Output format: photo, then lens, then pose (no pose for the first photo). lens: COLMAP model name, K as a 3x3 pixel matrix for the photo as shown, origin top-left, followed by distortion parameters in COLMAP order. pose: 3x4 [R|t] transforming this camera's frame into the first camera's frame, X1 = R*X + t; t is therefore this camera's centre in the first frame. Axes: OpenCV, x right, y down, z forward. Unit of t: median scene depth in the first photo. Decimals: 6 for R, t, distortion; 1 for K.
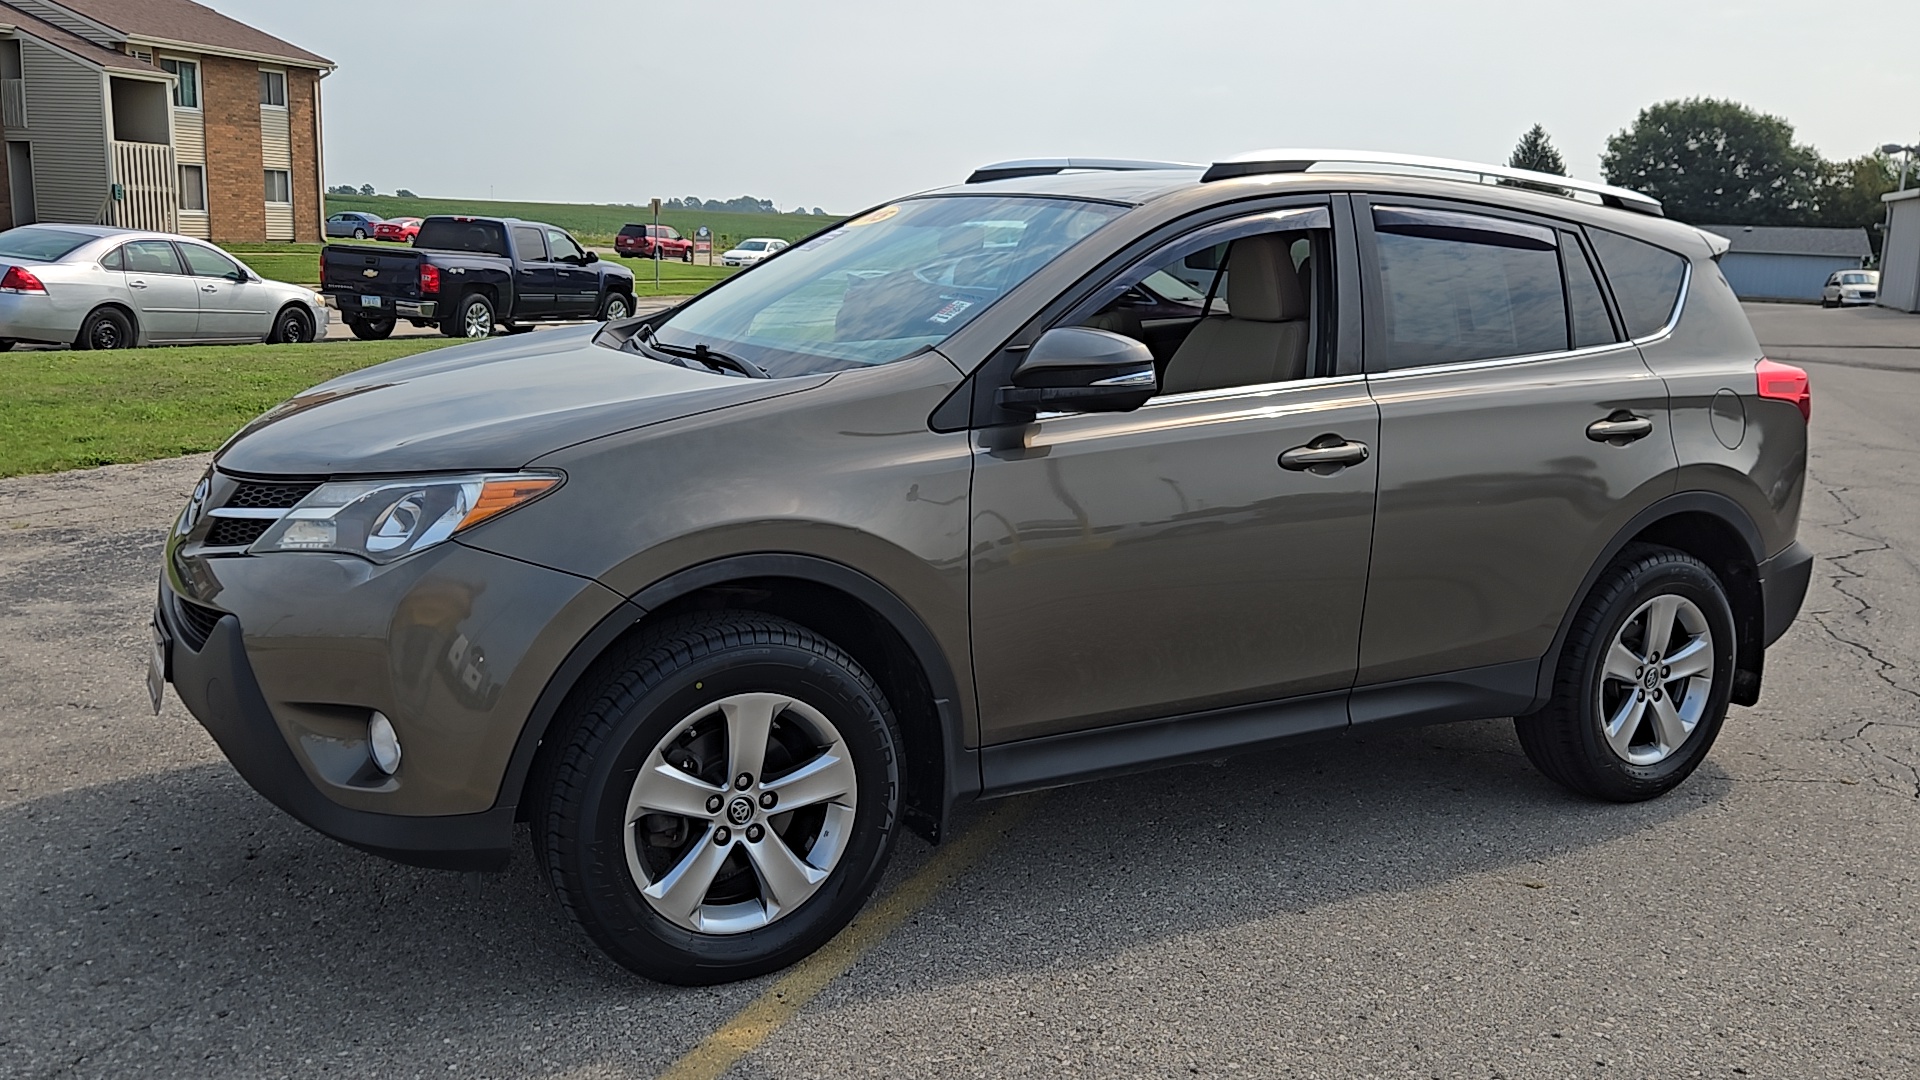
lens RADIAL K [[1610.8, 0, 958.8], [0, 1610.8, 540.5], [0, 0, 1]] dist [0.011416, -0.007904]
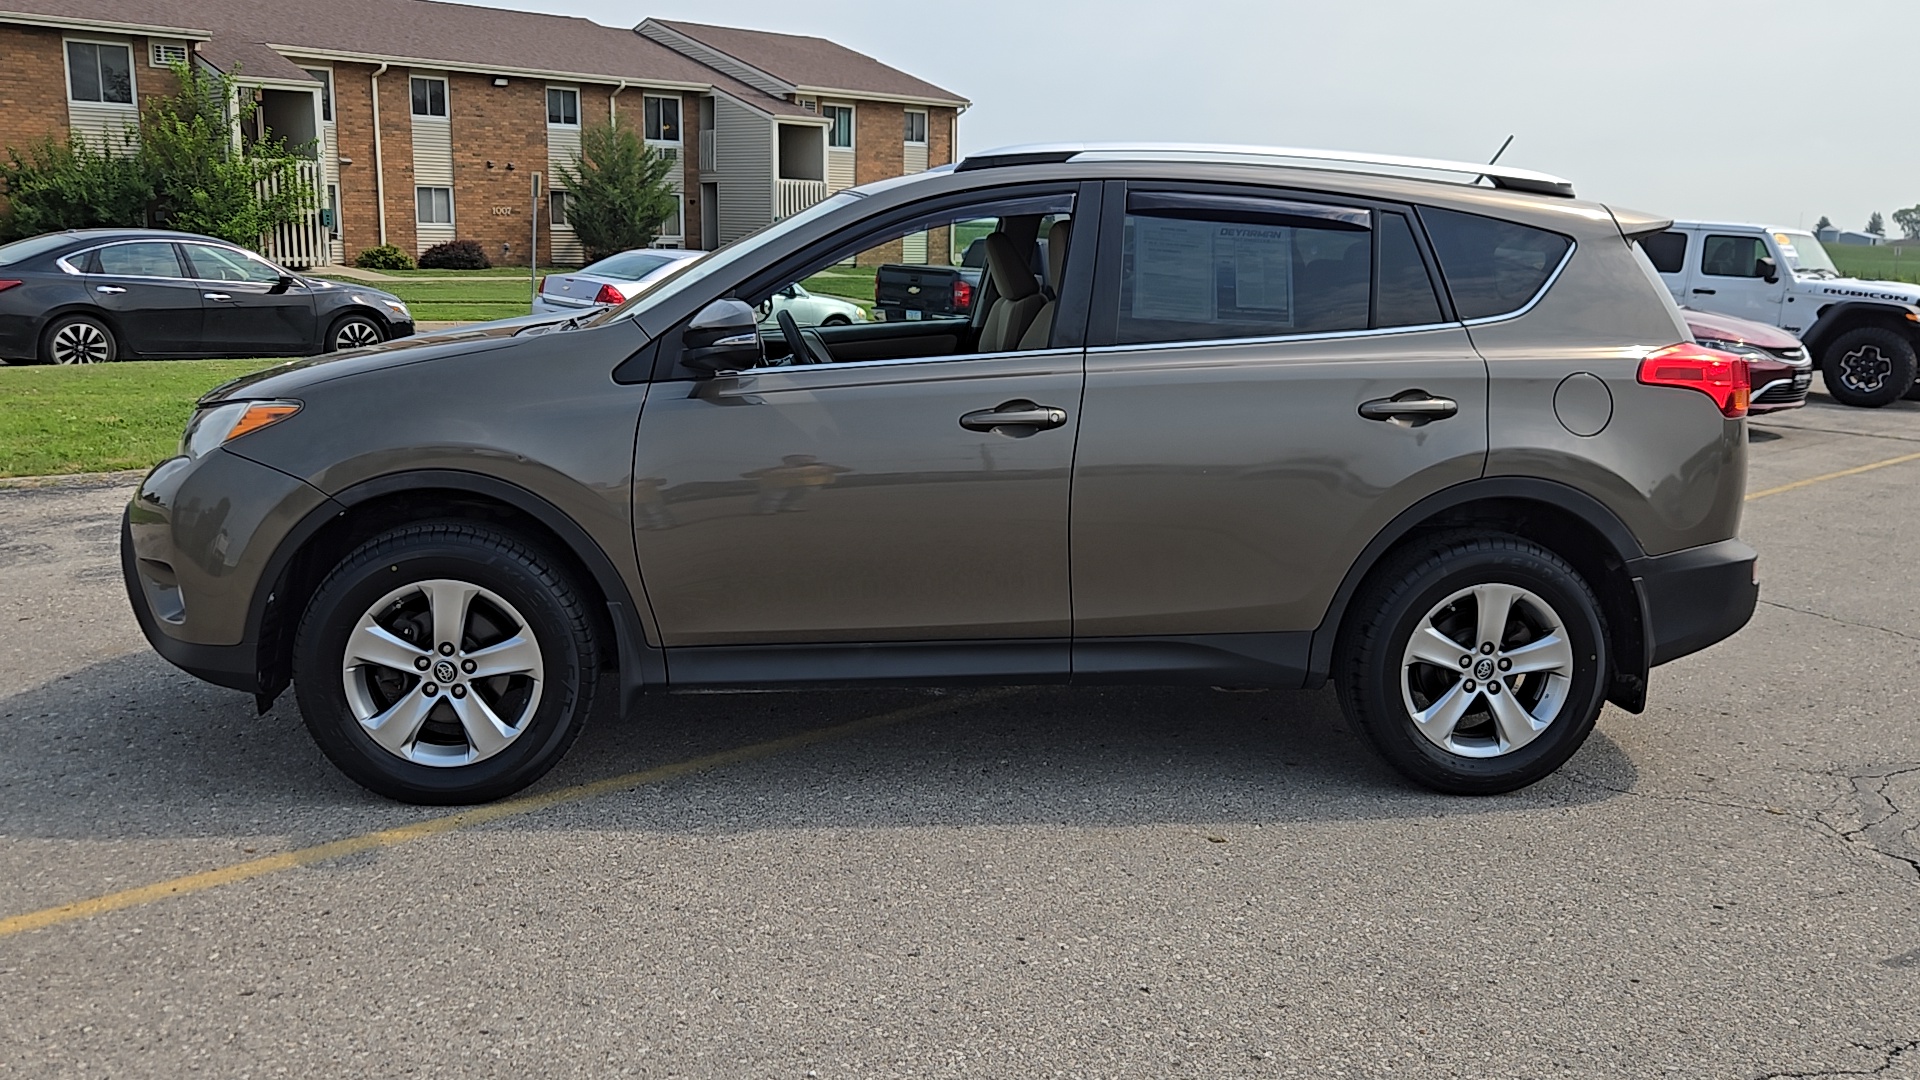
lens RADIAL K [[1610.8, 0, 956.3], [0, 1610.8, 548.5], [0, 0, 1]] dist [0.011416, -0.007904]
pose [[0.918275, 0.055847, -0.391984, 0.505058], [-0.058913, 0.998254, 0.004212, 0.026813], [0.391535, 0.019226, 0.919962, -0.020658]]
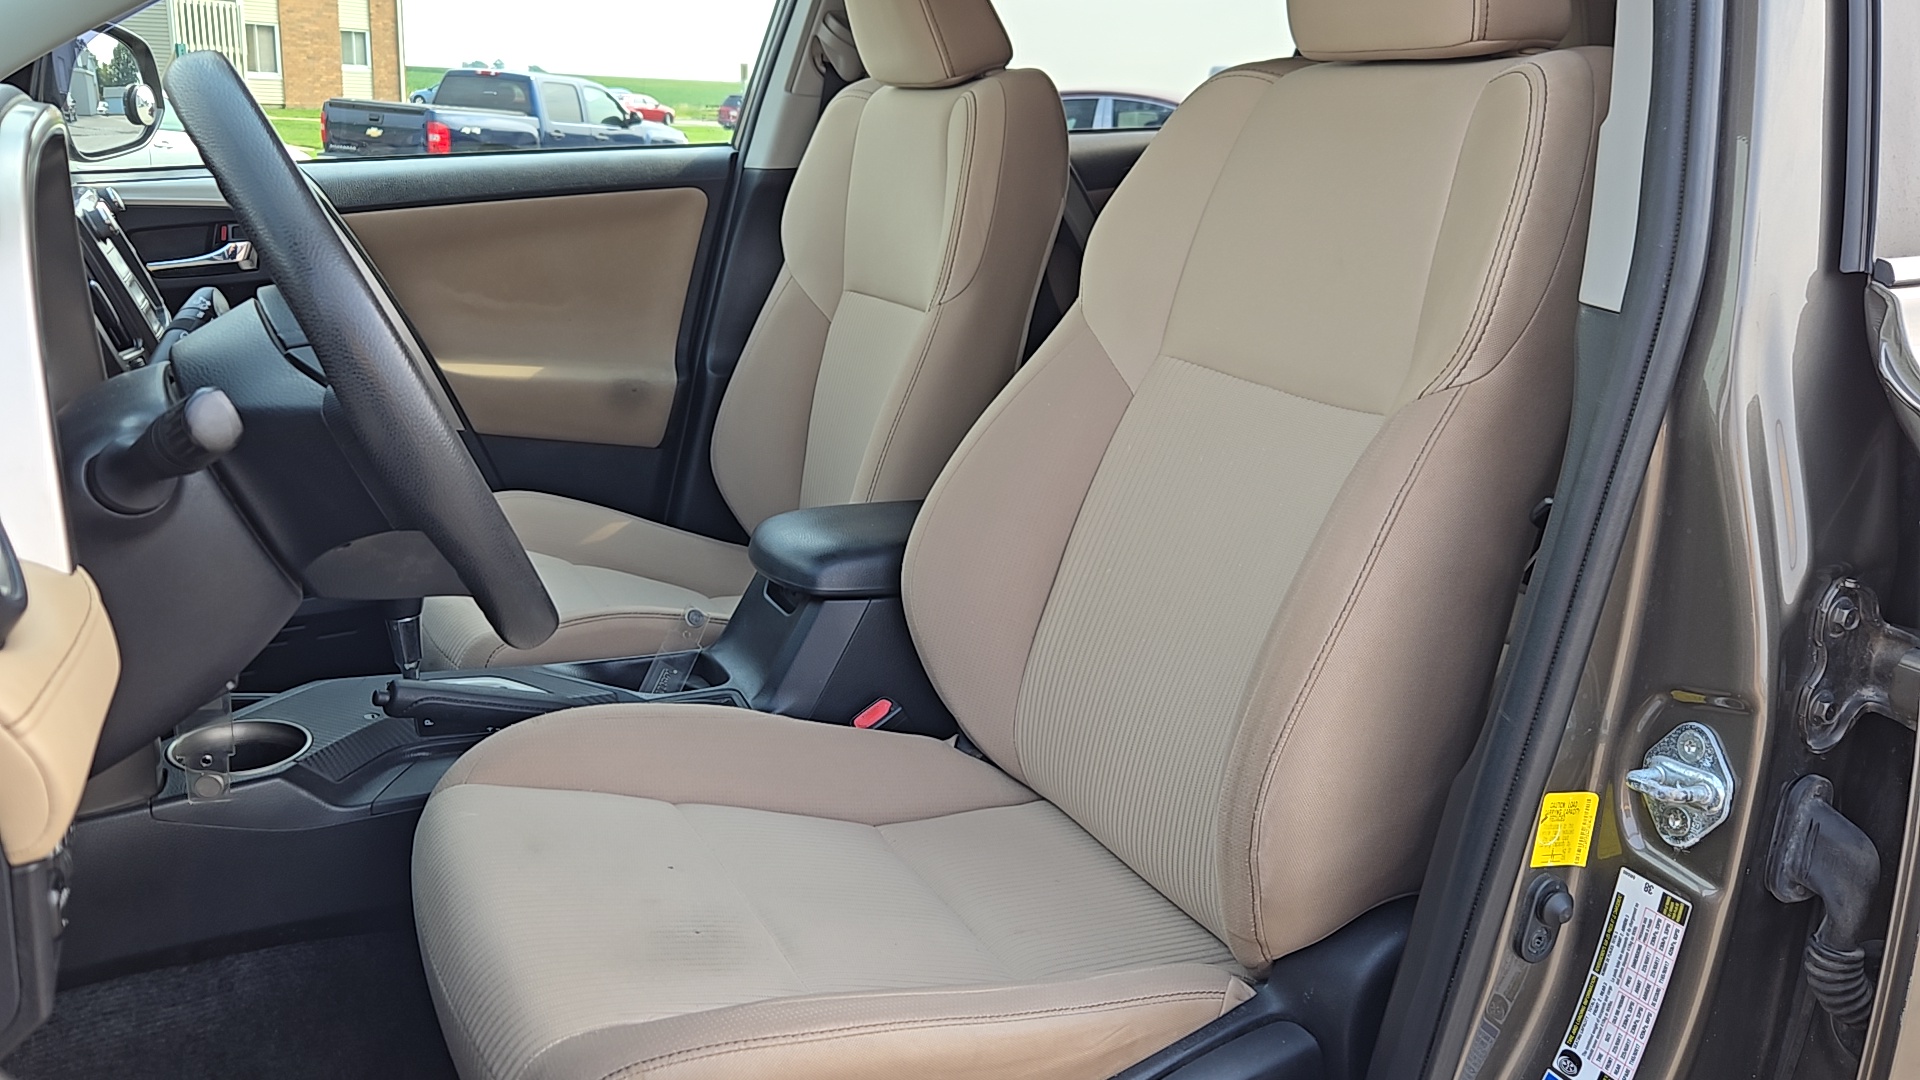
lens RADIAL K [[1610.8, 0, 967.0], [0, 1610.8, 529.2], [0, 0, 1]] dist [0.011416, -0.007904]
pose [[0.997014, 0.025282, -0.072960, 0.135825], [-0.020567, 0.997695, 0.064665, -0.060663], [0.074426, -0.062972, 0.995236, 0.627875]]
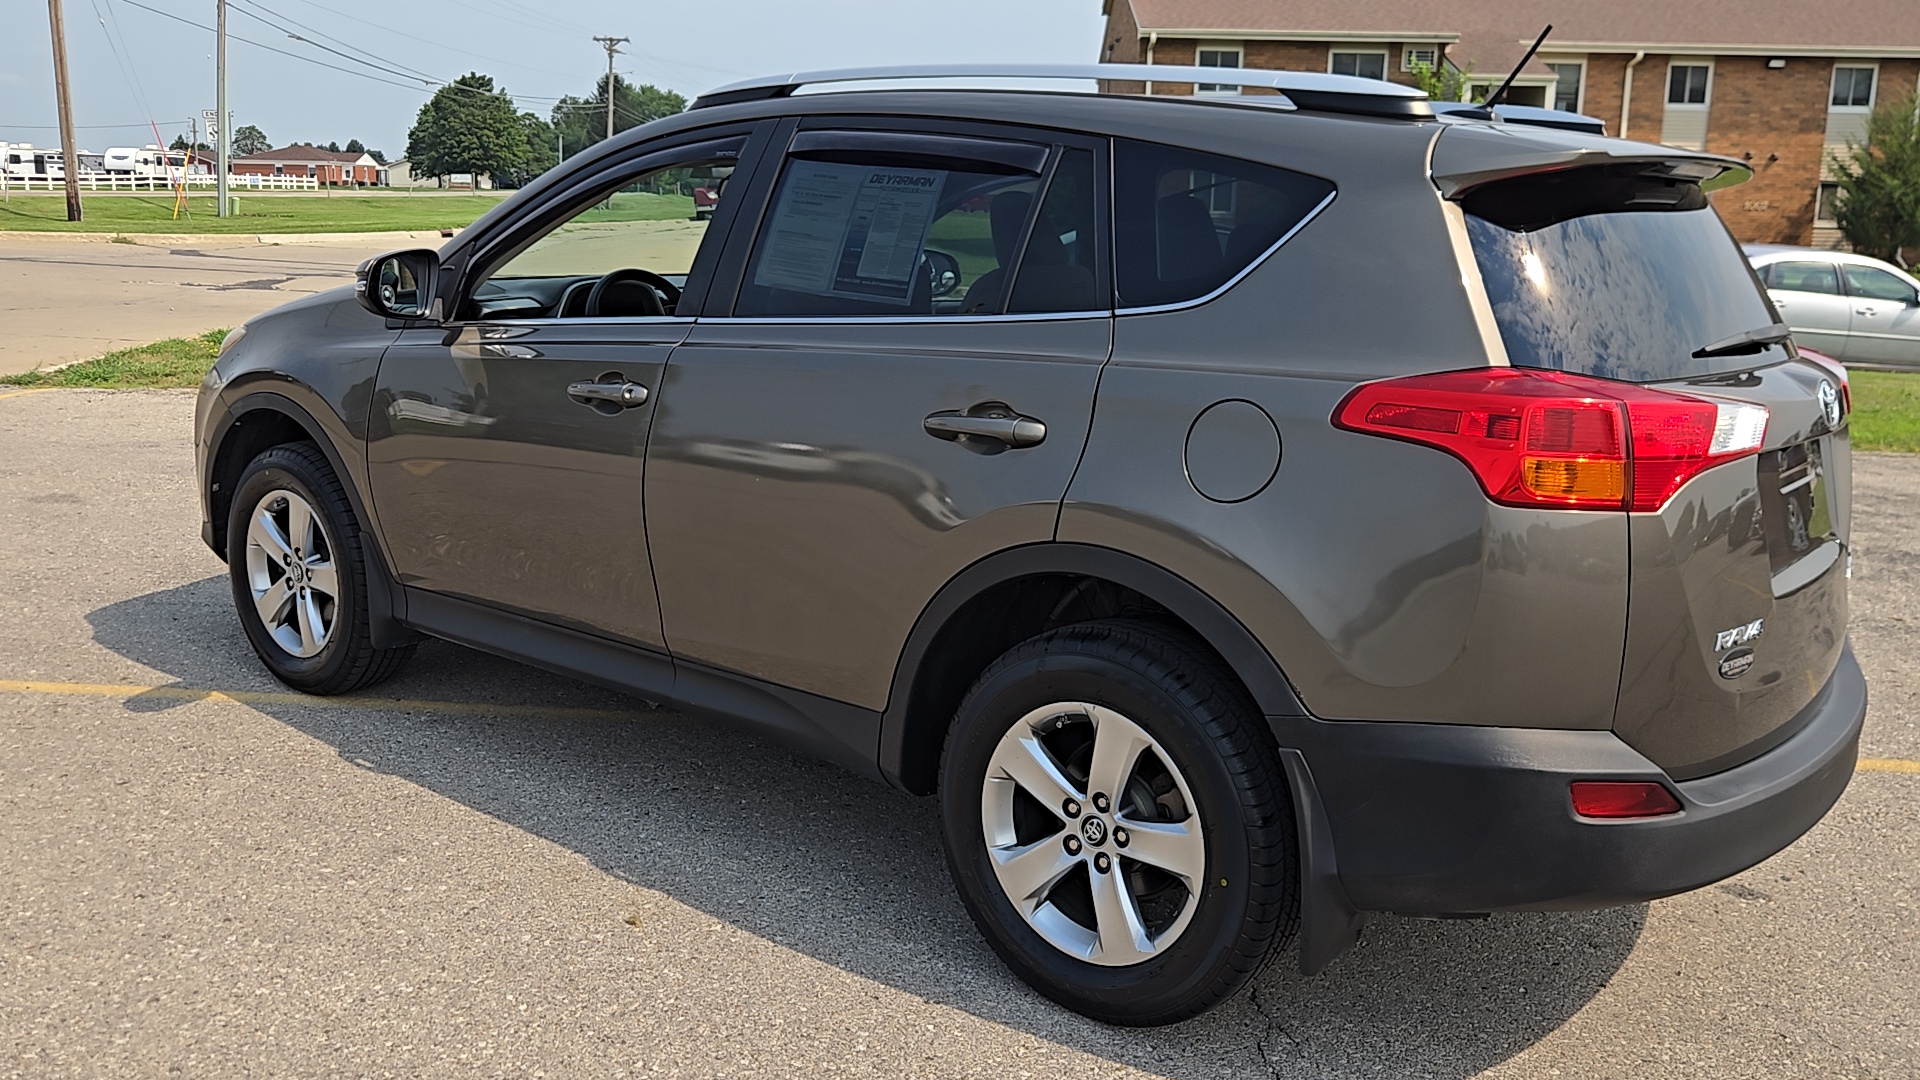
lens RADIAL K [[1610.8, 0, 951.6], [0, 1610.8, 534.3], [0, 0, 1]] dist [0.011416, -0.007904]
pose [[0.351877, 0.159010, -0.922442, 0.968927], [-0.185367, 0.977787, 0.097839, -0.082664], [0.917508, 0.136563, 0.373536, 0.676734]]
